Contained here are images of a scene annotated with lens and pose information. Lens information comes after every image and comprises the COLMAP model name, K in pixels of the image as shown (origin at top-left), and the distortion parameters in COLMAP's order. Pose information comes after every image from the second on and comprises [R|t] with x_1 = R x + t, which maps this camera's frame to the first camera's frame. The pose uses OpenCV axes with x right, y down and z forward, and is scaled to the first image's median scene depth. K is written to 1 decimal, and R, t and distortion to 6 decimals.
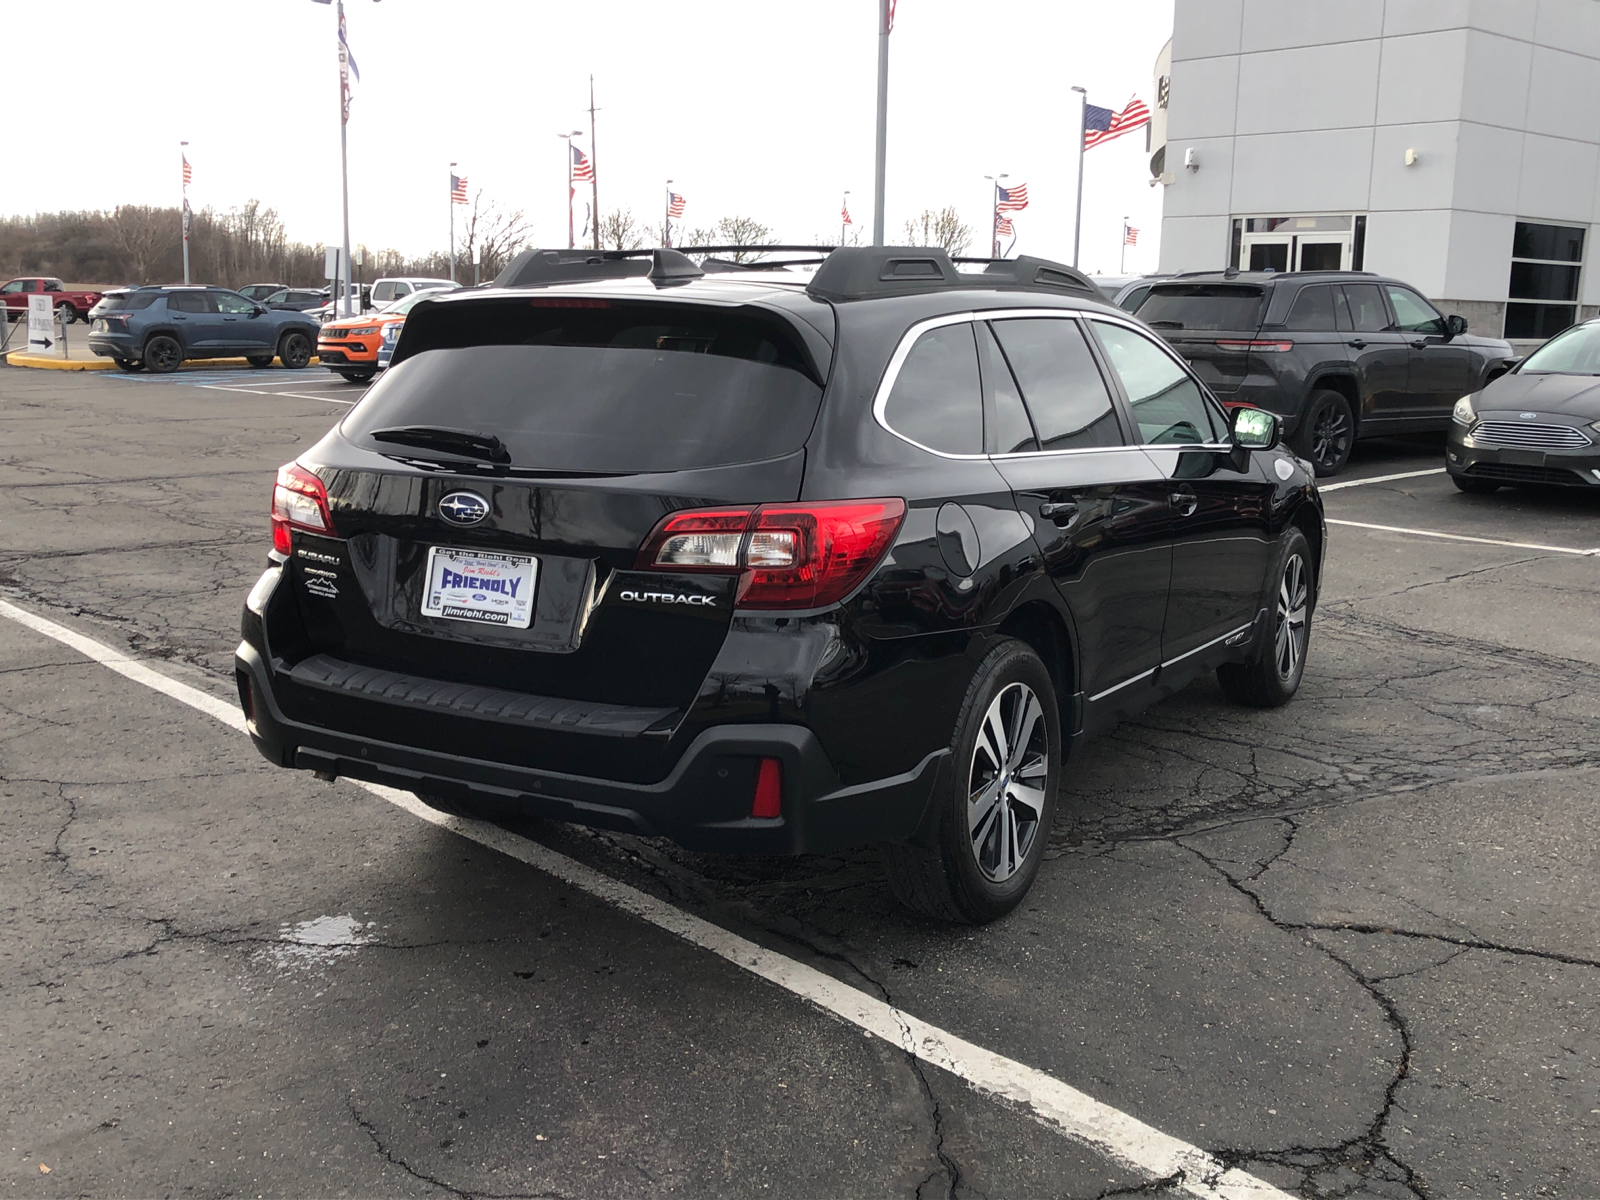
lens RADIAL K [[1638.9, 0, 794.5], [0, 1638.9, 529.1], [0, 0, 1]] dist [0.137765, -0.387305]
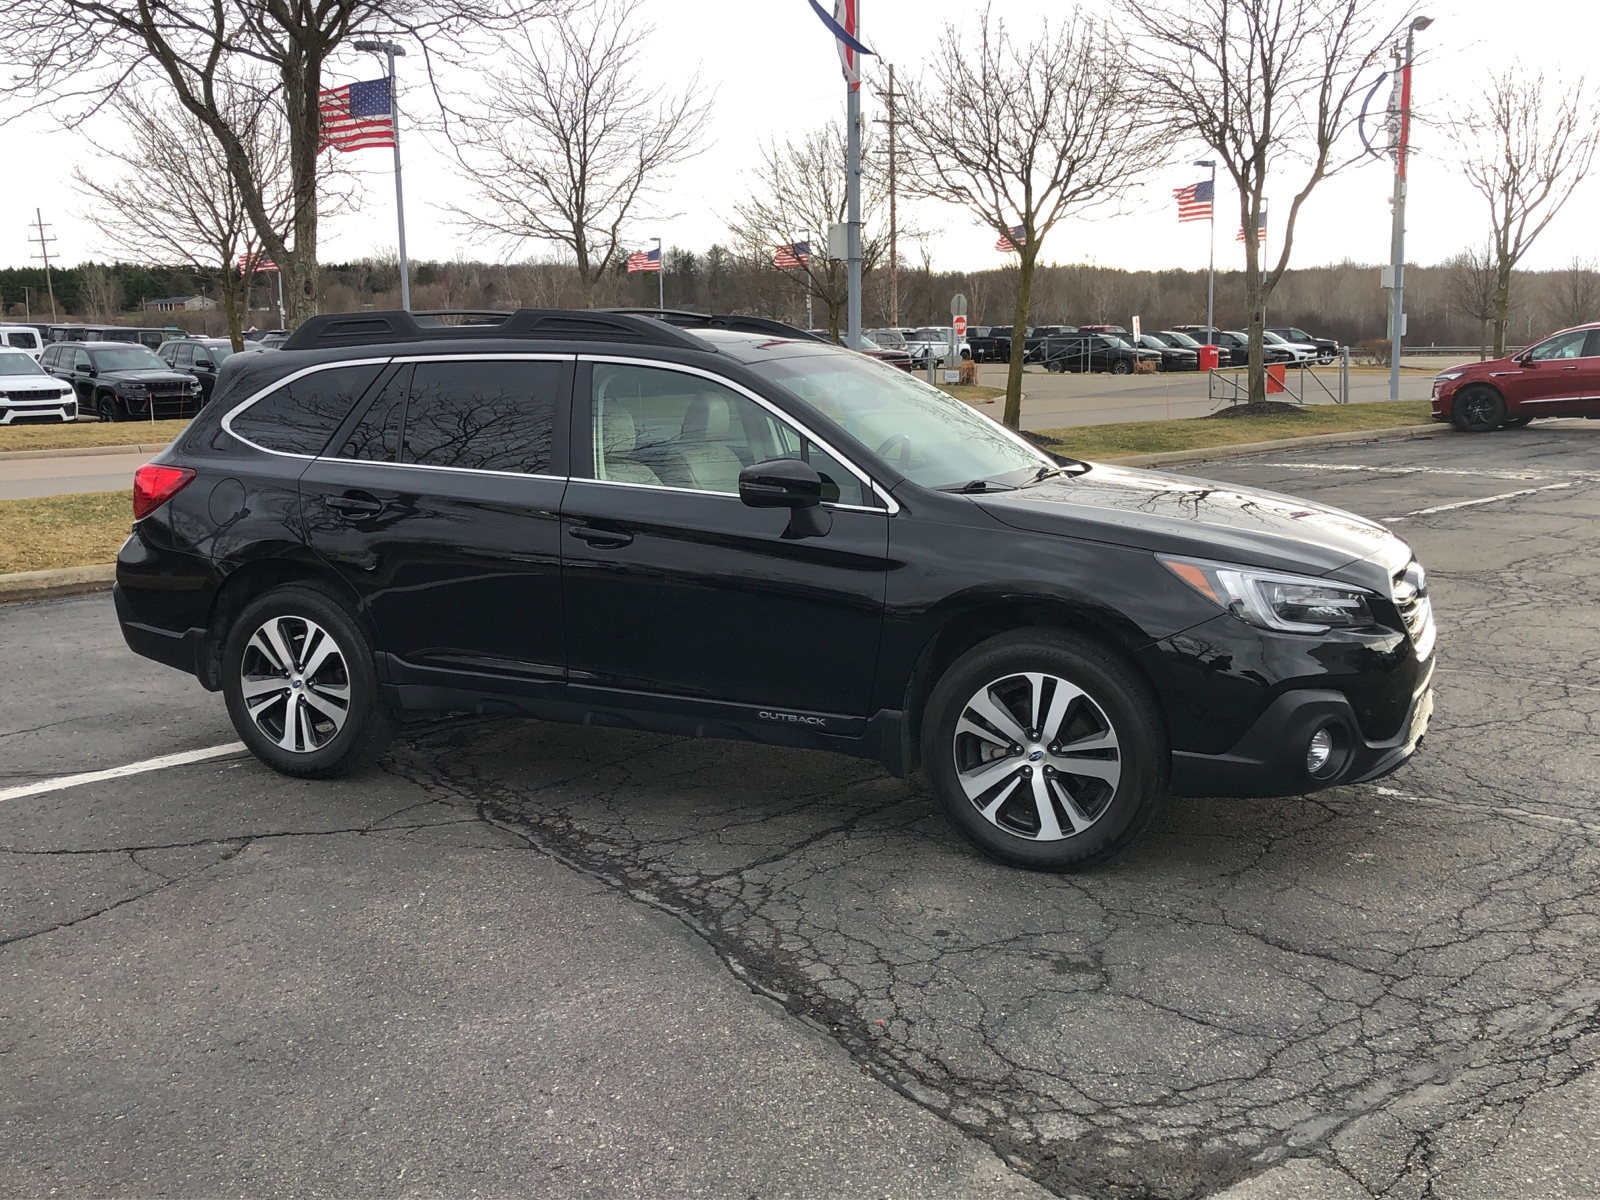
lens RADIAL K [[1638.9, 0, 794.5], [0, 1638.9, 529.1], [0, 0, 1]] dist [0.137765, -0.387305]
pose [[0.102596, 0.097911, -0.989893, 1.639365], [-0.117595, 0.989359, 0.085670, -0.159804], [0.987748, 0.107617, 0.113018, 1.293095]]
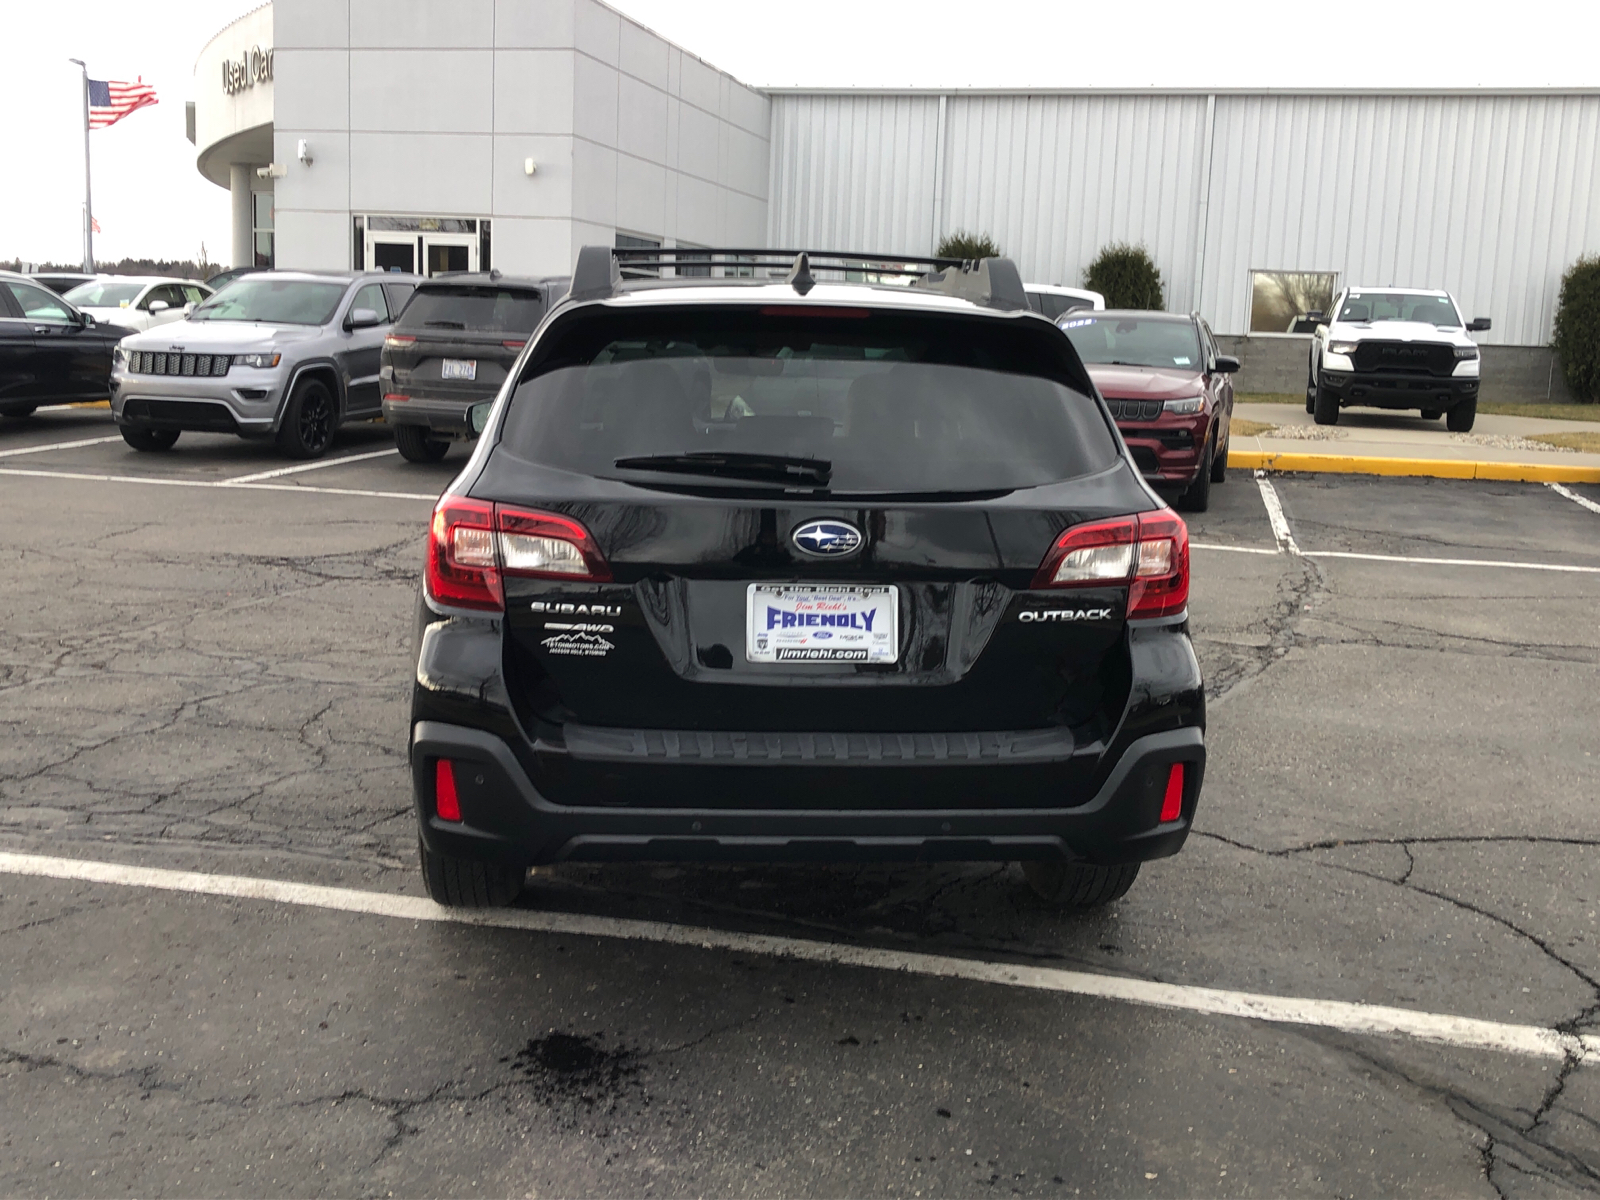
lens RADIAL K [[1657.3, 0, 802.2], [0, 1657.3, 517.0], [0, 0, 1]] dist [0.063526, -0.136001]
pose [[0.814170, -0.054733, 0.578041, -0.666993], [0.057937, 0.998237, 0.012916, -0.033177], [-0.577729, 0.022974, 0.815905, 0.239991]]
